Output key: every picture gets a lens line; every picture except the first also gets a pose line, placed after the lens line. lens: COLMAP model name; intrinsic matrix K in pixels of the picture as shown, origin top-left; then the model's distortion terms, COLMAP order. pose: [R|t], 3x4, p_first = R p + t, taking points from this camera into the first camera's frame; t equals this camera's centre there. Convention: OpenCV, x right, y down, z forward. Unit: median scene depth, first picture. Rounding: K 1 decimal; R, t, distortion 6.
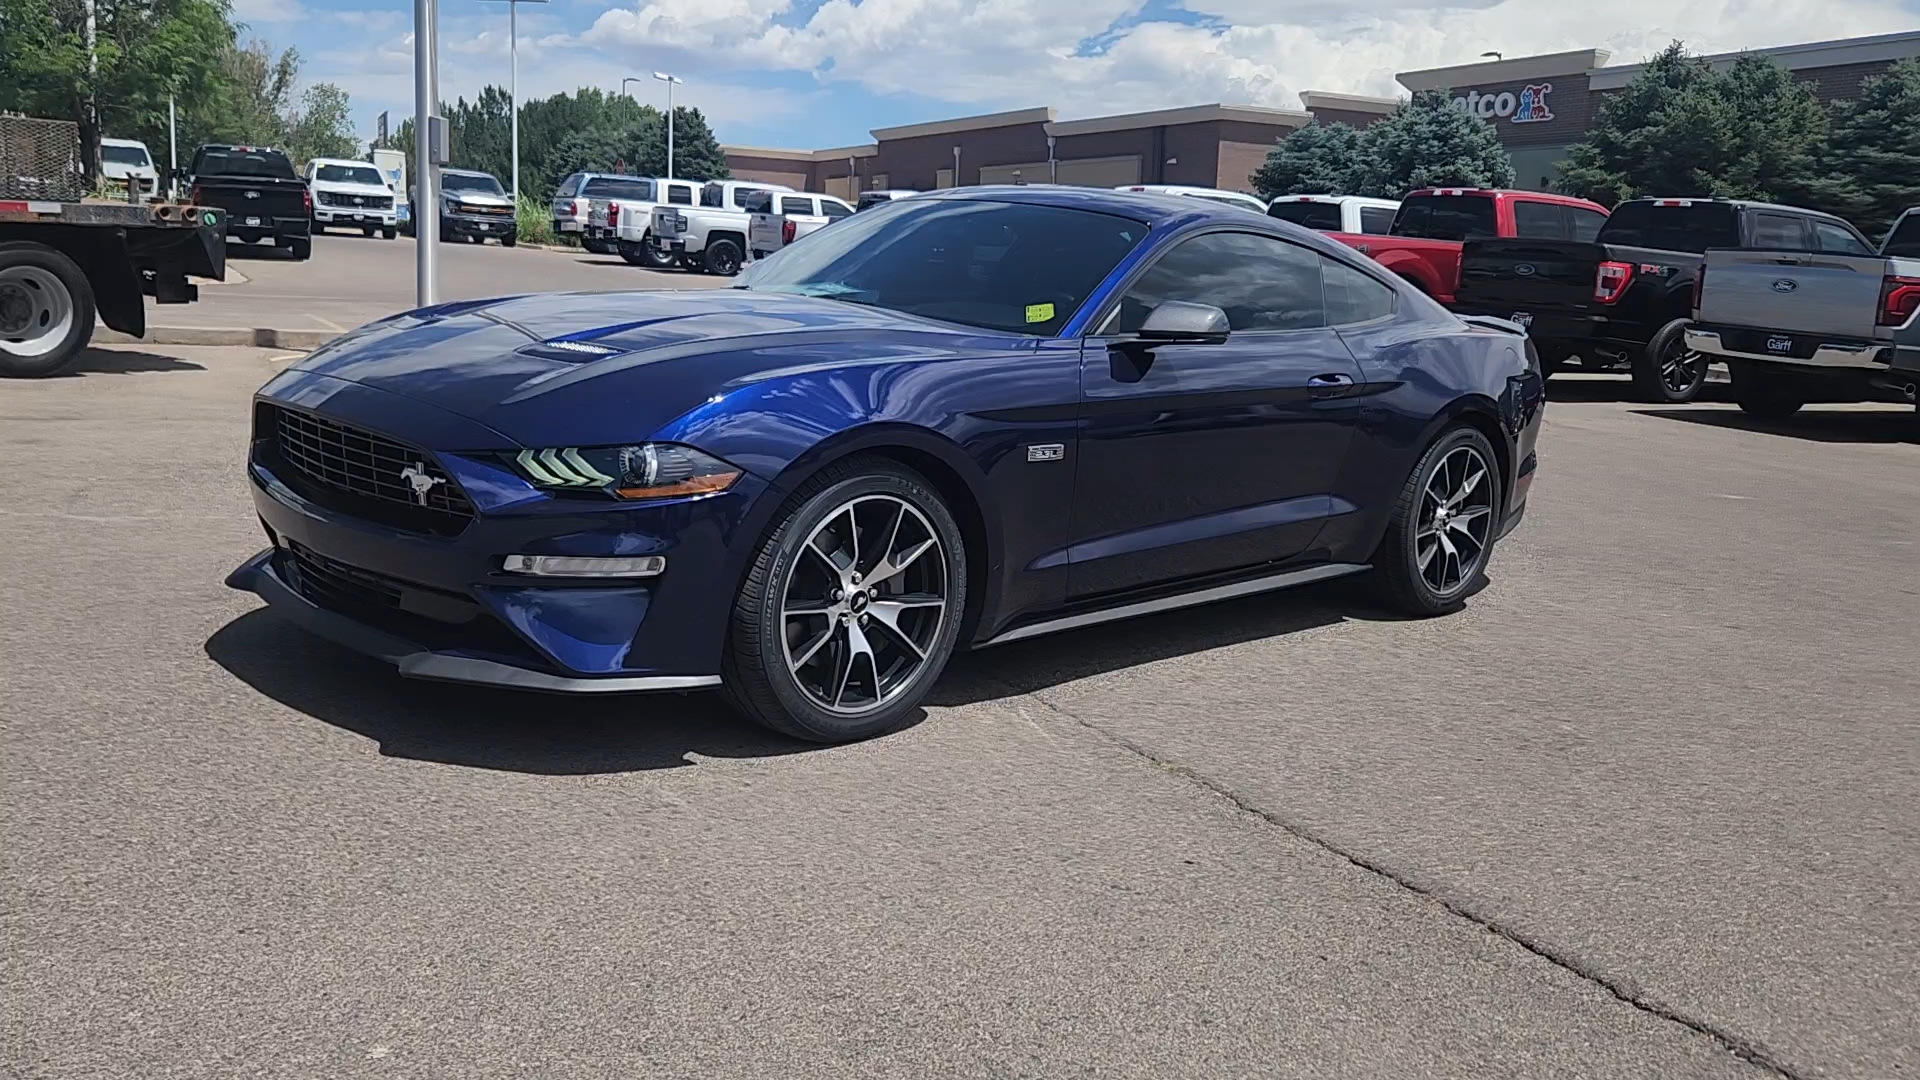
lens RADIAL K [[1628.5, 0, 954.8], [0, 1628.5, 526.1], [0, 0, 1]] dist [0.021593, 0.004312]
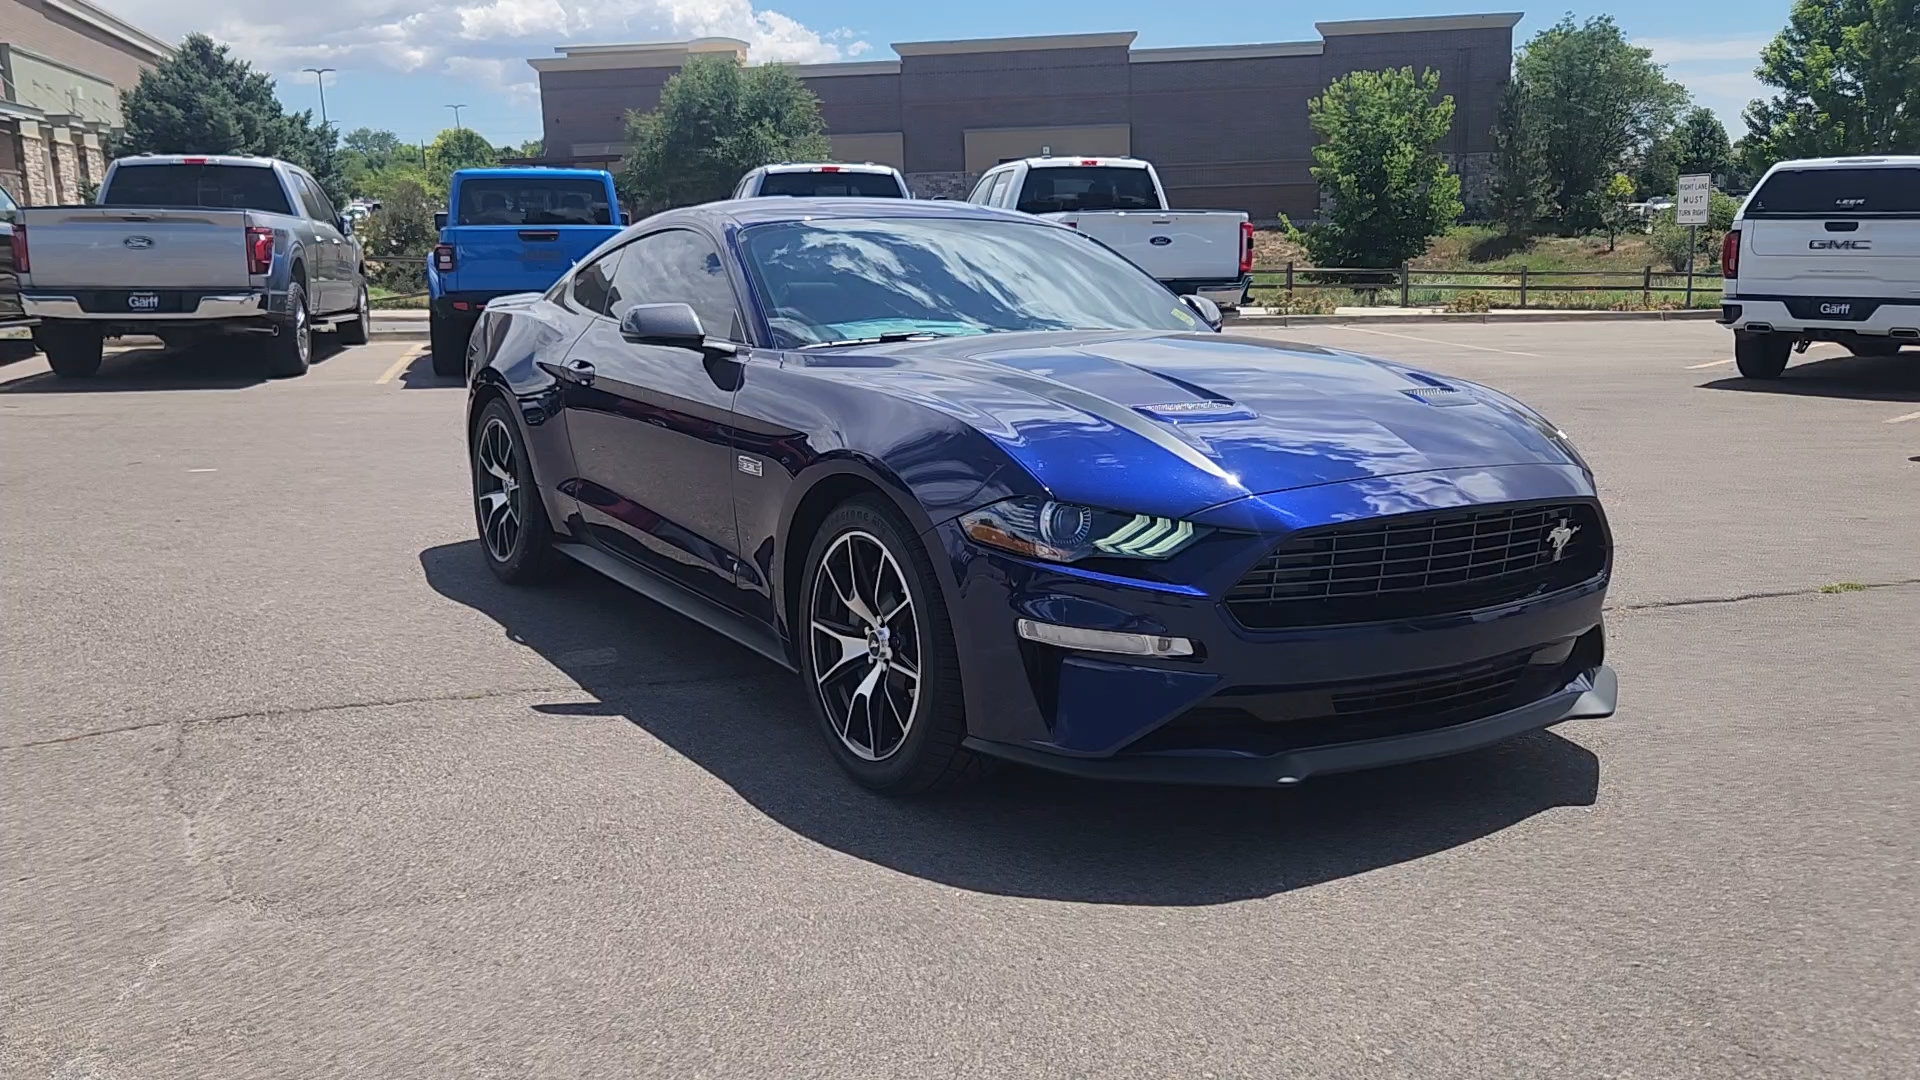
lens RADIAL K [[1628.5, 0, 955.3], [0, 1628.5, 539.2], [0, 0, 1]] dist [0.021593, 0.004312]
pose [[0.225530, -0.240282, 0.944140, -0.373065], [0.187564, 0.961687, 0.199944, -0.081507], [-0.956011, 0.131993, 0.261957, 0.298525]]
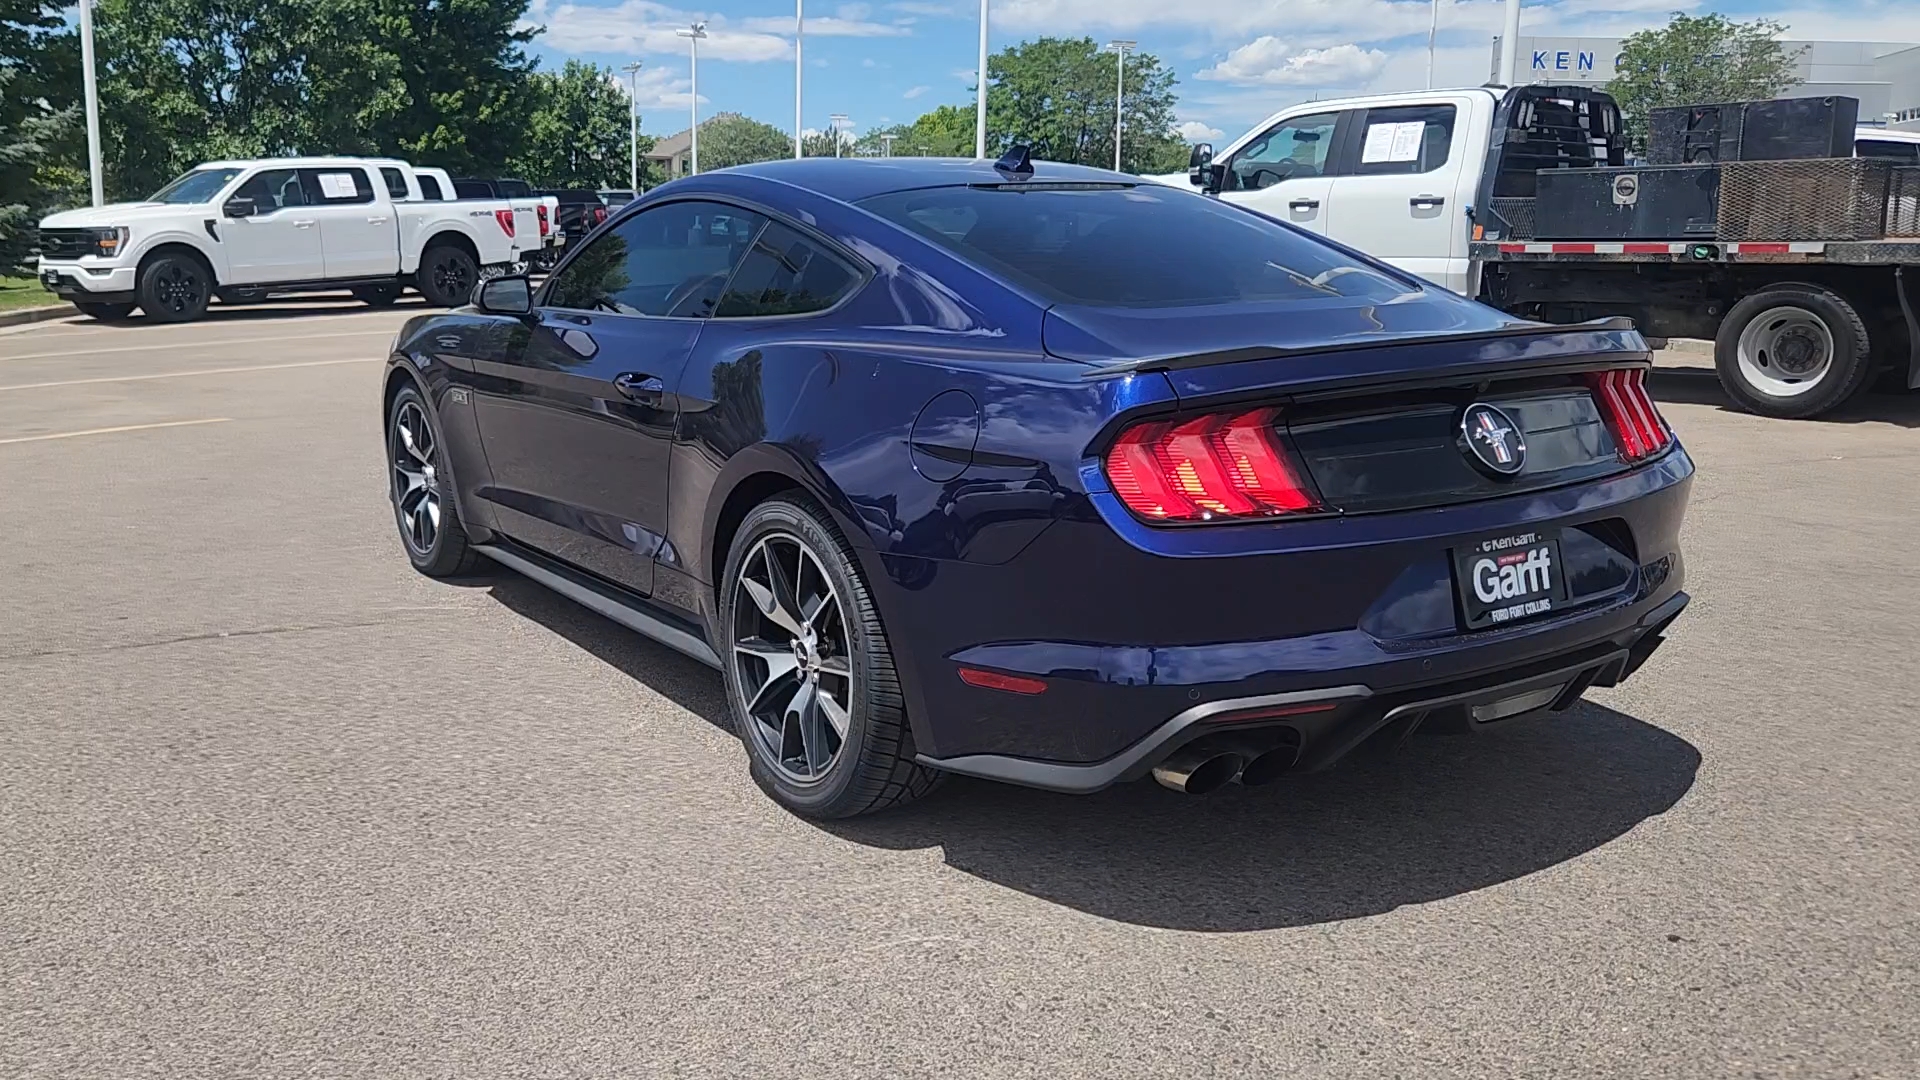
lens RADIAL K [[1628.5, 0, 964.9], [0, 1628.5, 534.0], [0, 0, 1]] dist [0.021593, 0.004312]
pose [[-0.185241, 0.132911, -0.973663, 0.402060], [-0.183832, 0.968633, 0.167199, -0.075329], [0.965345, 0.209963, -0.154997, 0.533709]]
